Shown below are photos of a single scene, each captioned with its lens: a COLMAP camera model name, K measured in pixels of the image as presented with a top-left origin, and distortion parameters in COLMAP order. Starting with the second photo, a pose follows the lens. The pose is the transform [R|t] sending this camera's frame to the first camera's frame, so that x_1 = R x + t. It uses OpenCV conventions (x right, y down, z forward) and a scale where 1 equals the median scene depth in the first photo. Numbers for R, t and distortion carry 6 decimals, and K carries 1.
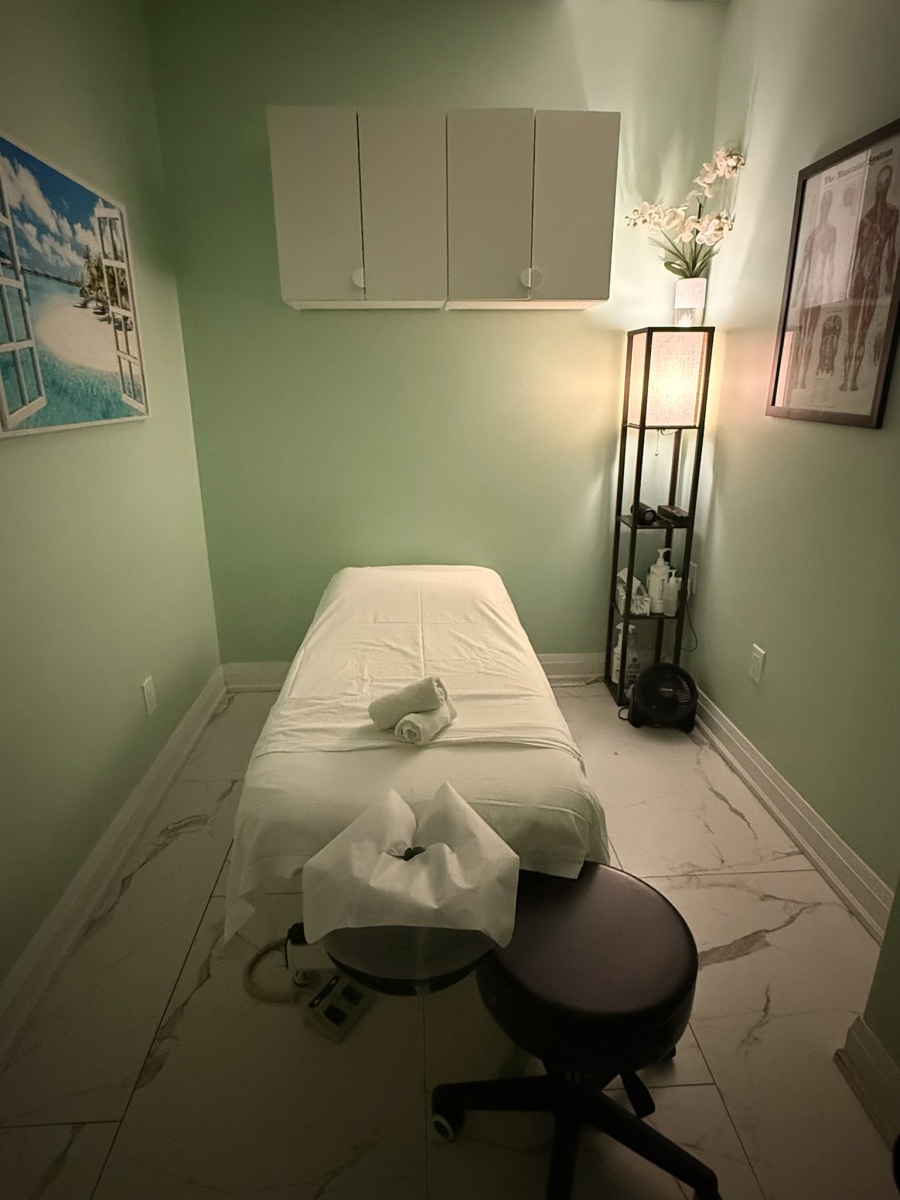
lens RADIAL K [[660.2, 0, 451.0], [0, 660.2, 598.9], [0, 0, 1]] dist [-0.003437, -0.000413]
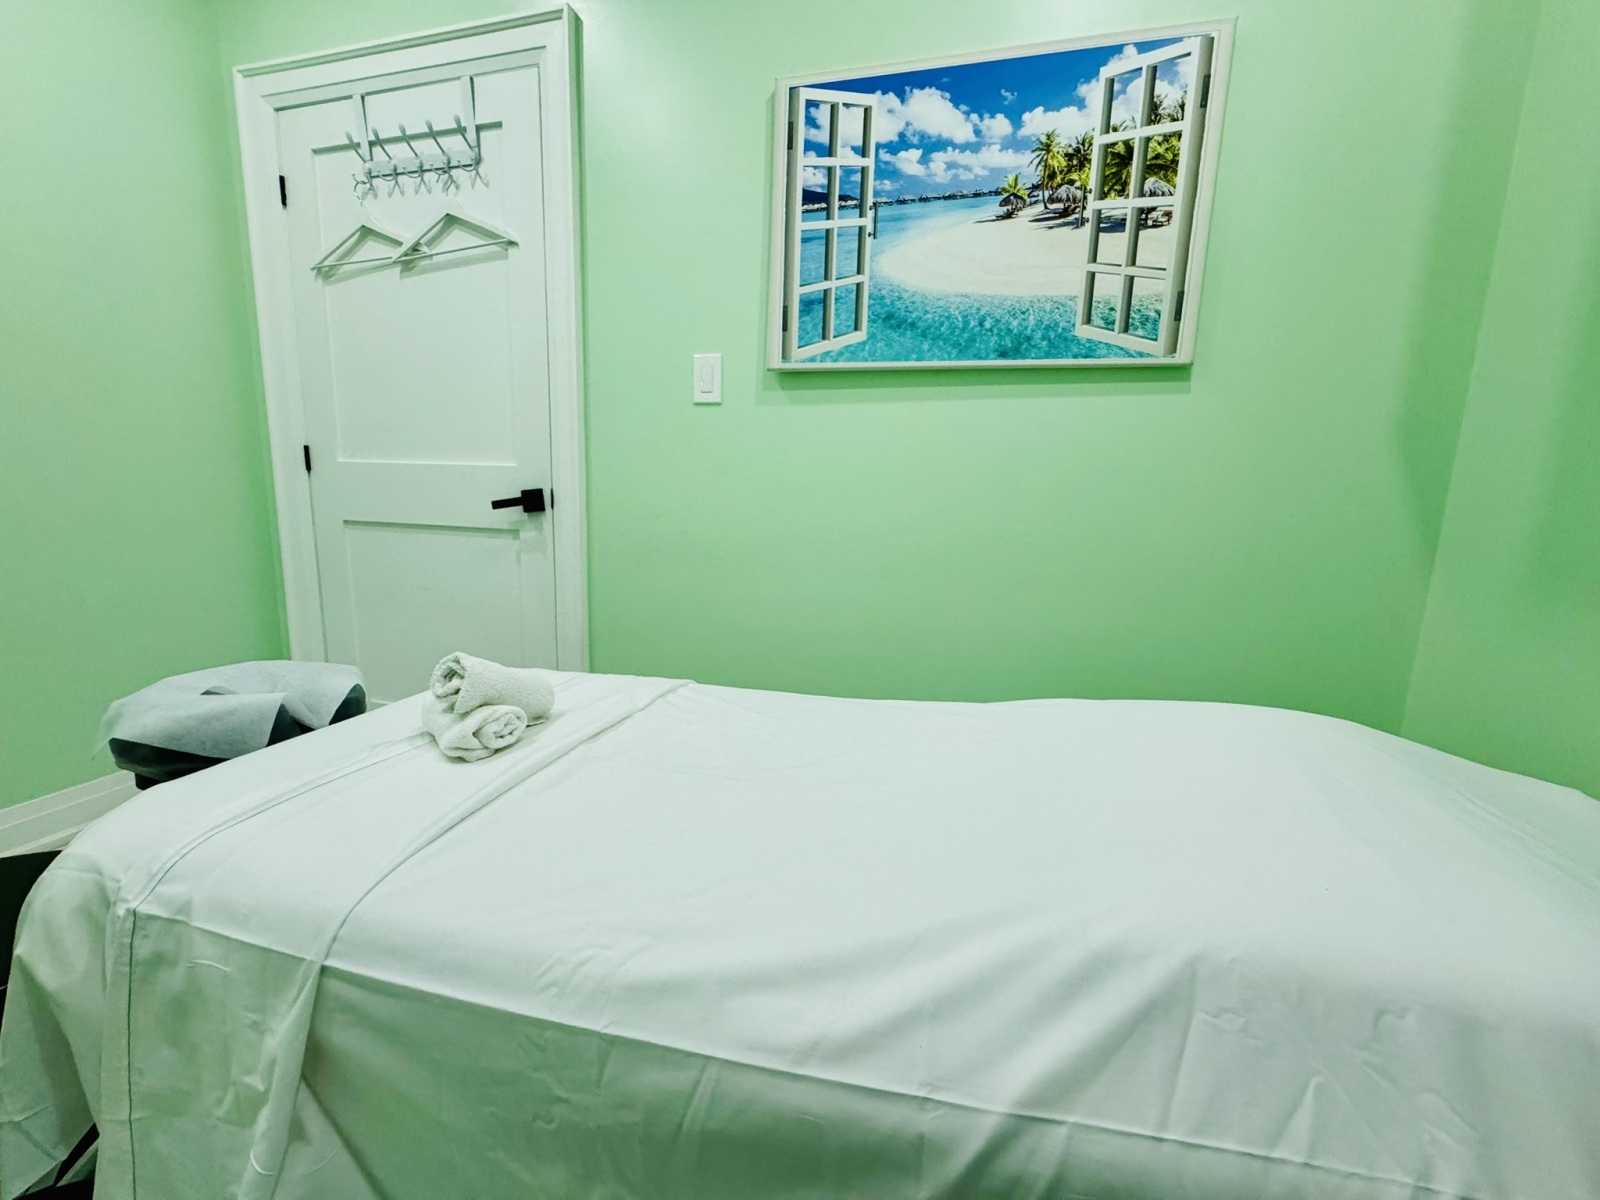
lens RADIAL K [[640.7, 0, 799.7], [0, 640.7, 599.6], [0, 0, 1]] dist [-0.002250, -0.000138]
pose [[-0.319656, 0.152846, -0.935125, 0.313747], [-0.320732, 0.911193, 0.258571, -0.132134], [0.891600, 0.382578, -0.242246, 1.089507]]
